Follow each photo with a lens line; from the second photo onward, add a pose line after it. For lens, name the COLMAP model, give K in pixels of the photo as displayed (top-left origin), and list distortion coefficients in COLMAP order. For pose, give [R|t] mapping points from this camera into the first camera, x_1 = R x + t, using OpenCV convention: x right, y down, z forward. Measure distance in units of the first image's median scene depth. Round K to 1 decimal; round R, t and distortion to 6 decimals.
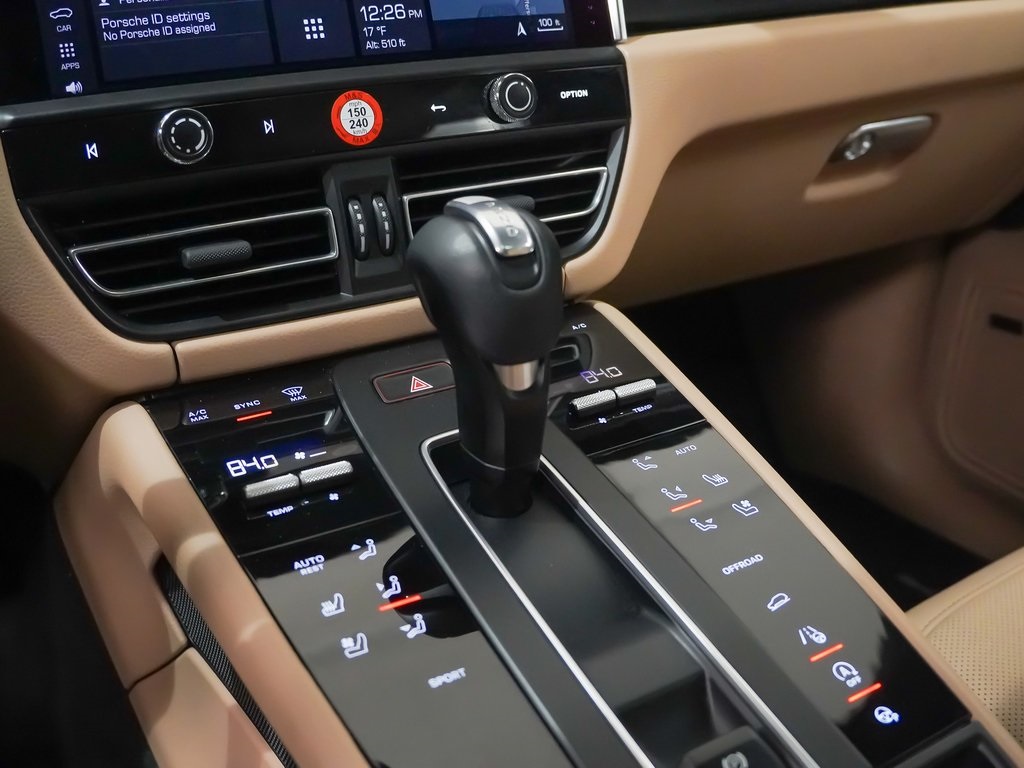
lens RADIAL K [[1097.8, 0, 512.0], [0, 1097.8, 384.0], [0, 0, 1]] dist [-0.215252, 0.129226]
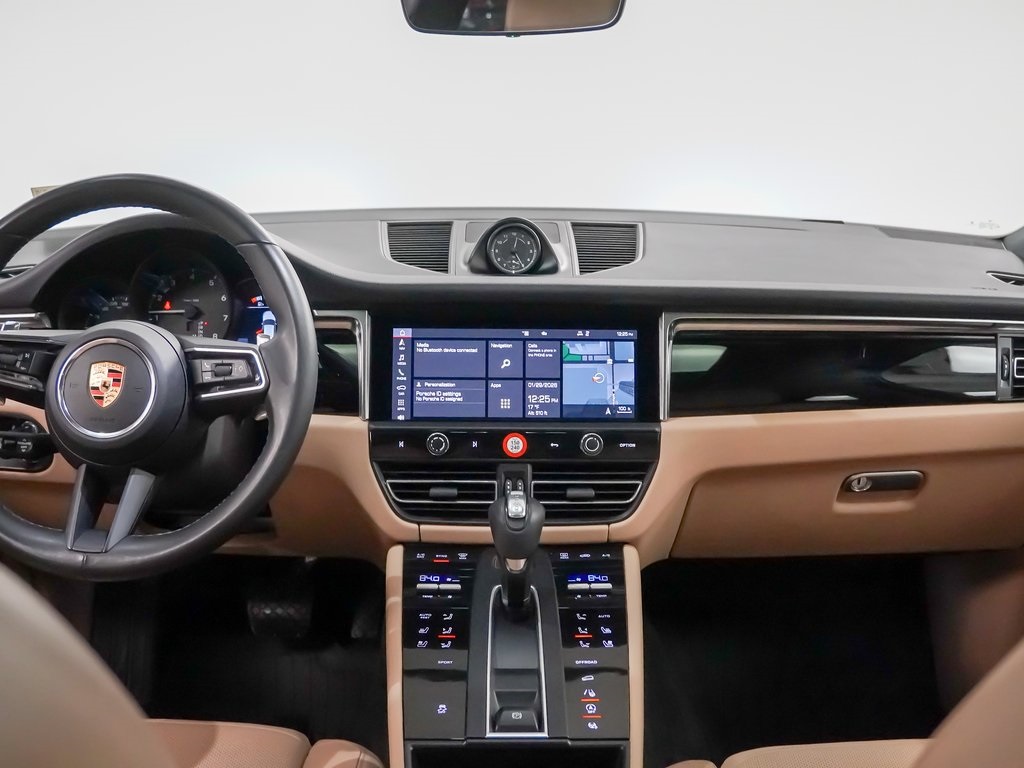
lens RADIAL K [[1097.8, 0, 512.0], [0, 1097.8, 384.0], [0, 0, 1]] dist [-0.215252, 0.129226]
pose [[0.868413, 0.131234, -0.478160, 0.962119], [-0.214425, 0.968900, -0.123508, -0.082063], [0.447081, 0.209785, 0.869545, -1.079857]]
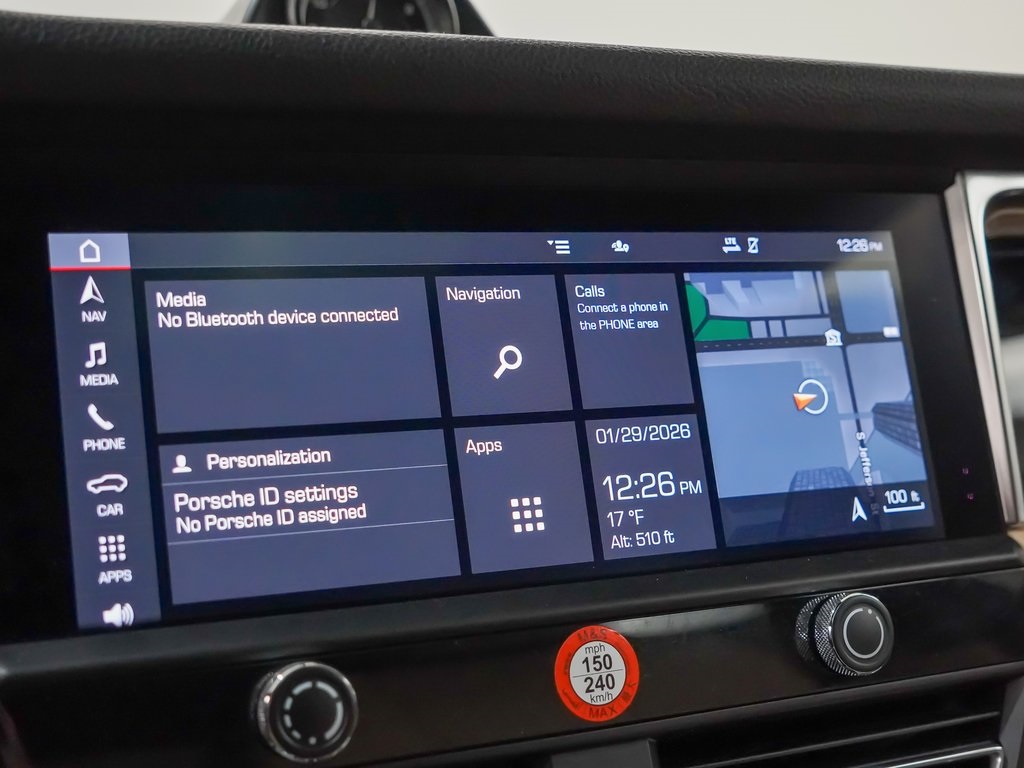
lens RADIAL K [[1528.3, 0, 512.0], [0, 1528.3, 384.0], [0, 0, 1]] dist [-0.053638, 0.002907]
pose [[0.994887, 0.020665, -0.098853, -0.111577], [-0.049329, 0.953565, -0.297120, -0.149383], [0.088123, 0.300477, 0.949709, 0.170850]]
